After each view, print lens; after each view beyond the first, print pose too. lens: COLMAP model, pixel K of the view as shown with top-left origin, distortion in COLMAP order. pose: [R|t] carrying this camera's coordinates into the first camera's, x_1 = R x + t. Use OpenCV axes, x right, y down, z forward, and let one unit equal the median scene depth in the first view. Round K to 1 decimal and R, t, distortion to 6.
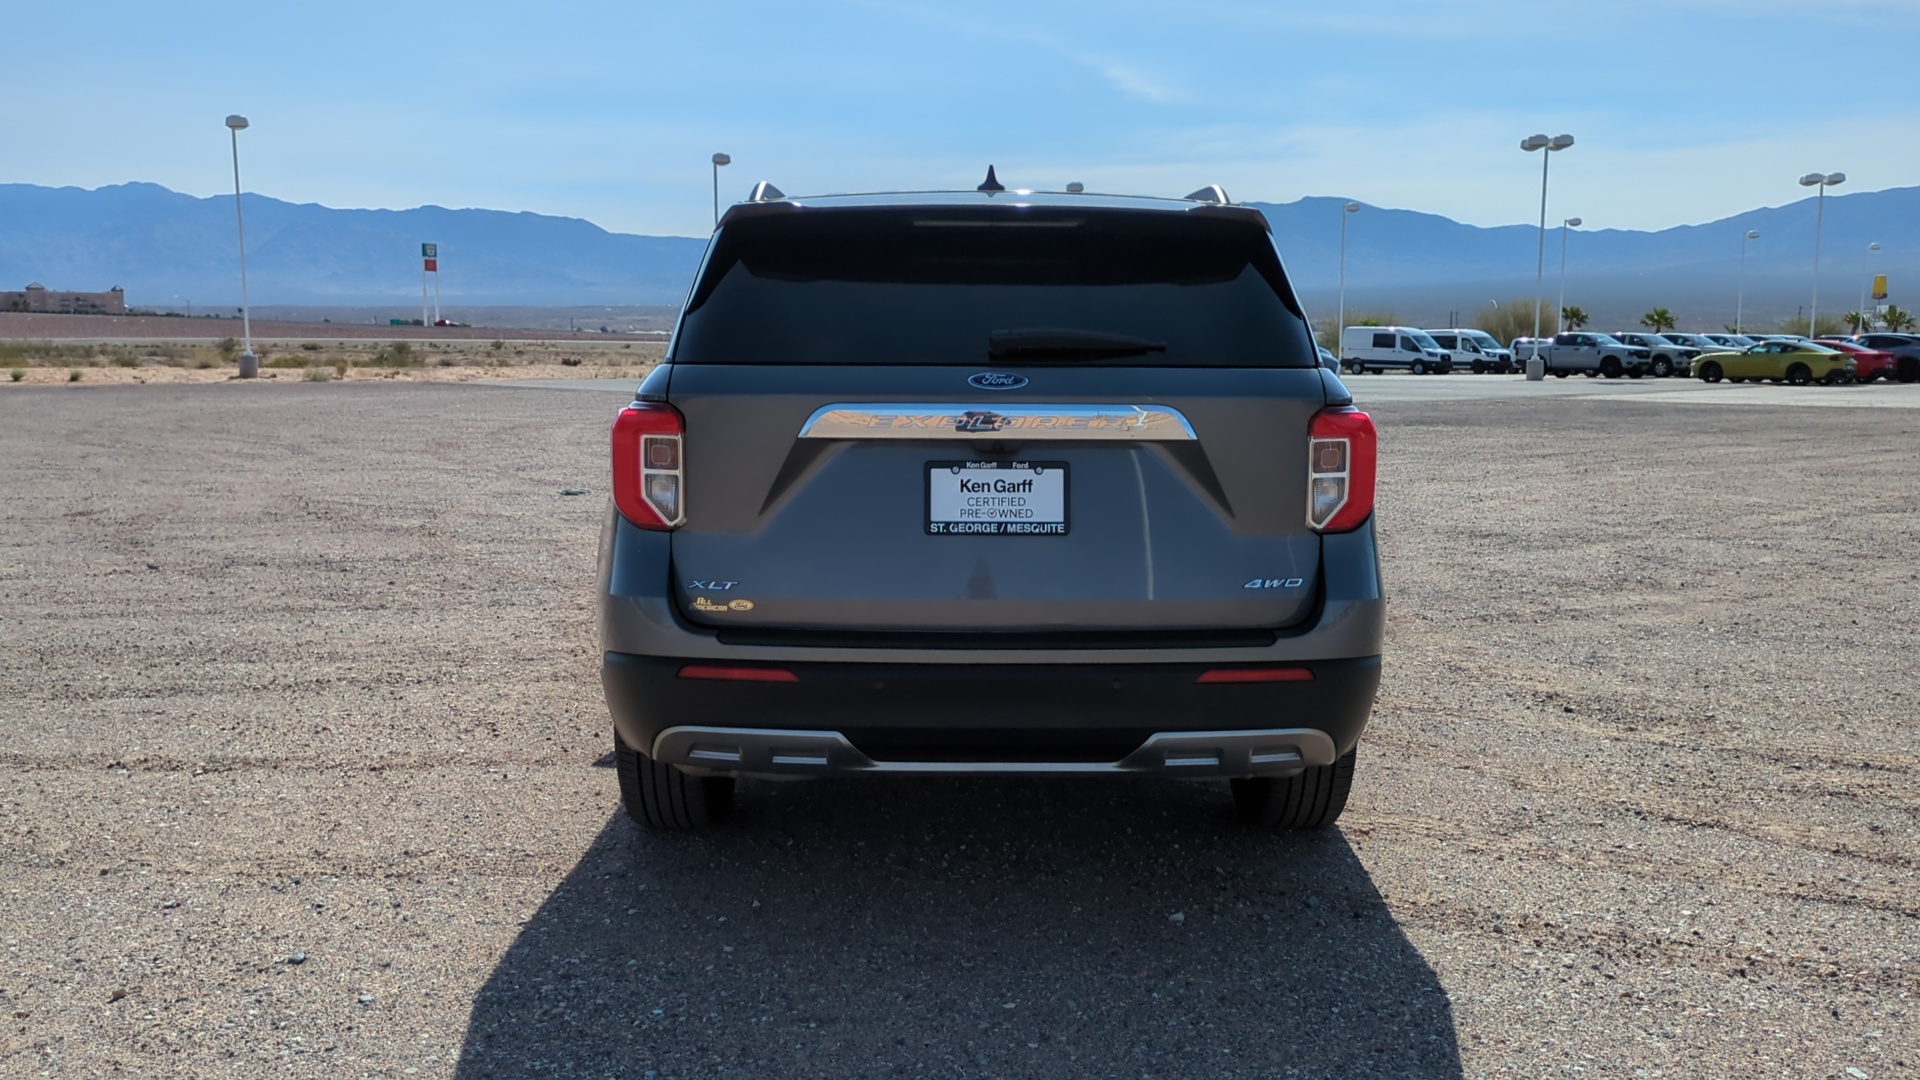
lens RADIAL K [[1663.2, 0, 967.9], [0, 1663.2, 545.8], [0, 0, 1]] dist [0.057960, -0.055322]
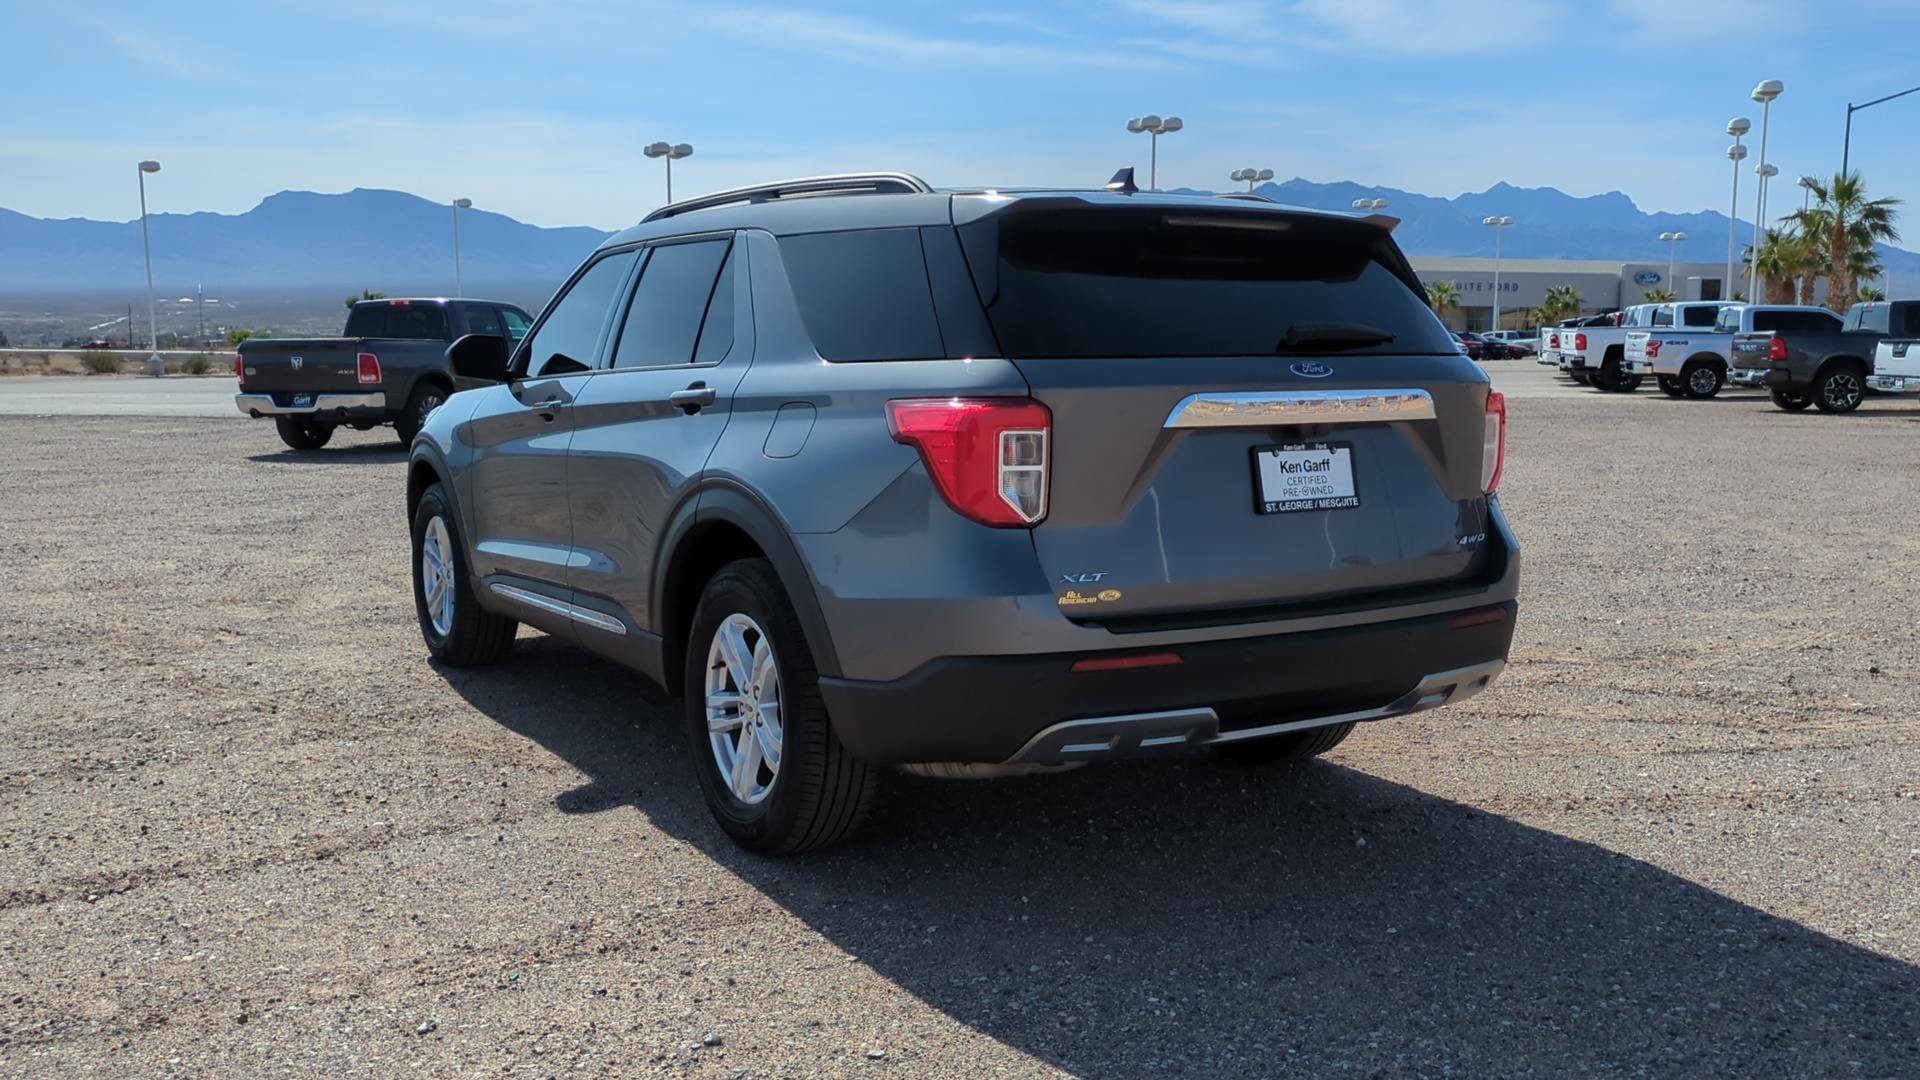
lens RADIAL K [[1663.2, 0, 984.7], [0, 1663.2, 547.6], [0, 0, 1]] dist [0.057960, -0.055322]
pose [[0.851835, -0.070524, 0.519042, -0.714067], [0.069827, 0.997340, 0.020913, -0.019584], [-0.519136, 0.018429, 0.854493, 0.172181]]
